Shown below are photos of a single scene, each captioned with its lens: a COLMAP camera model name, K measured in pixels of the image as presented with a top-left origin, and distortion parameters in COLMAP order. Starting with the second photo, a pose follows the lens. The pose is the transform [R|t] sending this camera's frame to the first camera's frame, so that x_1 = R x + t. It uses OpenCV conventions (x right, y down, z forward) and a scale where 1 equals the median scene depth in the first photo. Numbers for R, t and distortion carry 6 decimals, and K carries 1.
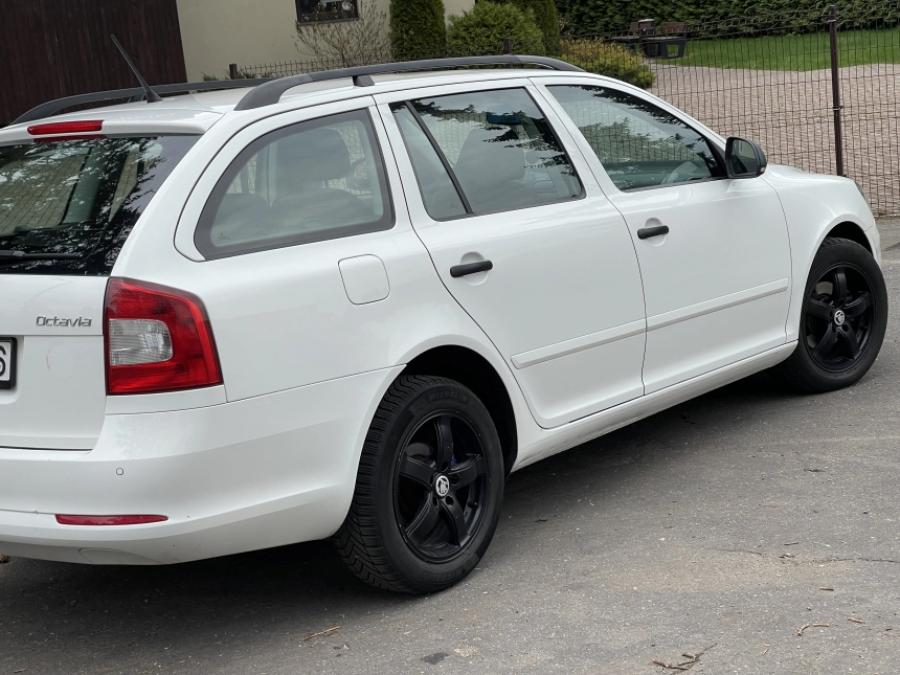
lens RADIAL K [[1645.1, 0, 447.2], [0, 1645.1, 341.4], [0, 0, 1]] dist [0.292819, -0.849772]
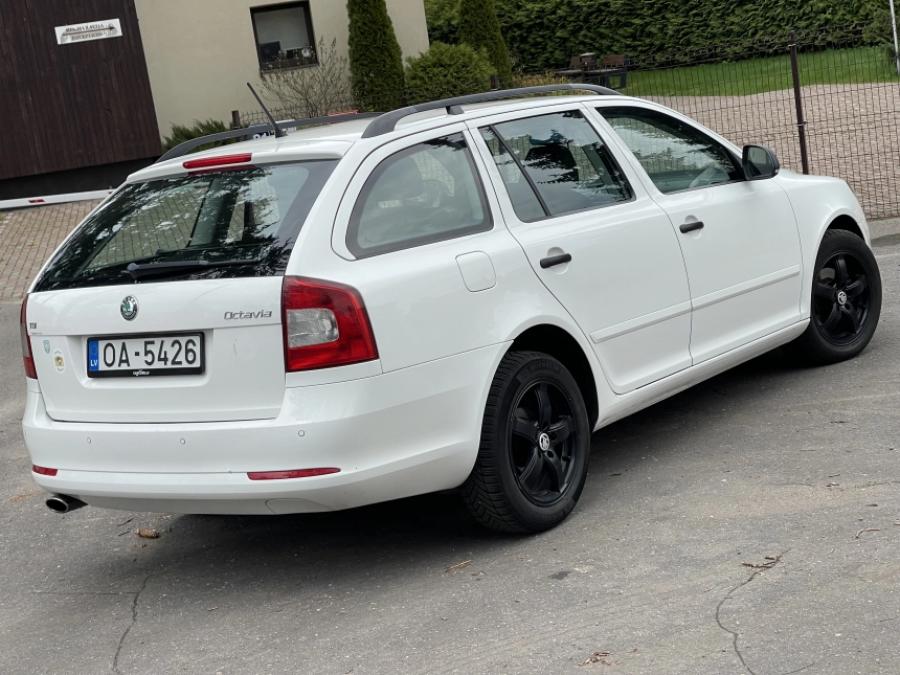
lens RADIAL K [[1645.1, 0, 447.2], [0, 1645.1, 341.4], [0, 0, 1]] dist [0.292819, -0.849772]
pose [[0.997918, -0.052527, 0.037414, -0.100410], [0.053414, 0.998305, -0.023117, 0.033925], [-0.036136, 0.025068, 0.999032, -0.173088]]
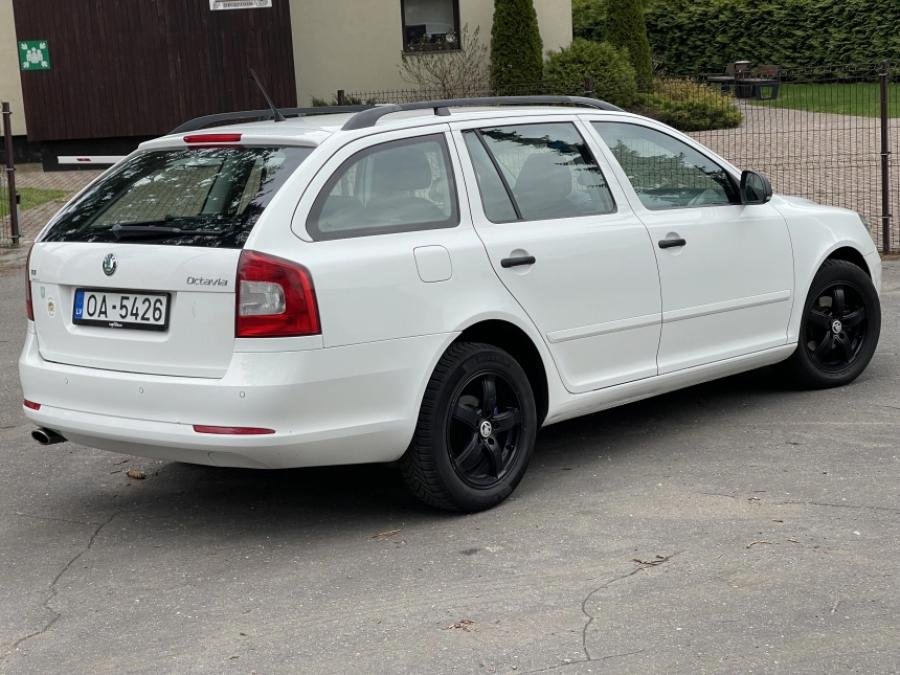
lens RADIAL K [[1656.1, 0, 439.9], [0, 1656.1, 348.0], [0, 0, 1]] dist [0.239808, -0.576287]
pose [[0.996824, 0.052617, -0.059784, 0.031052], [-0.053446, 0.998494, -0.012348, 0.037294], [0.059044, 0.015504, 0.998135, -0.253701]]
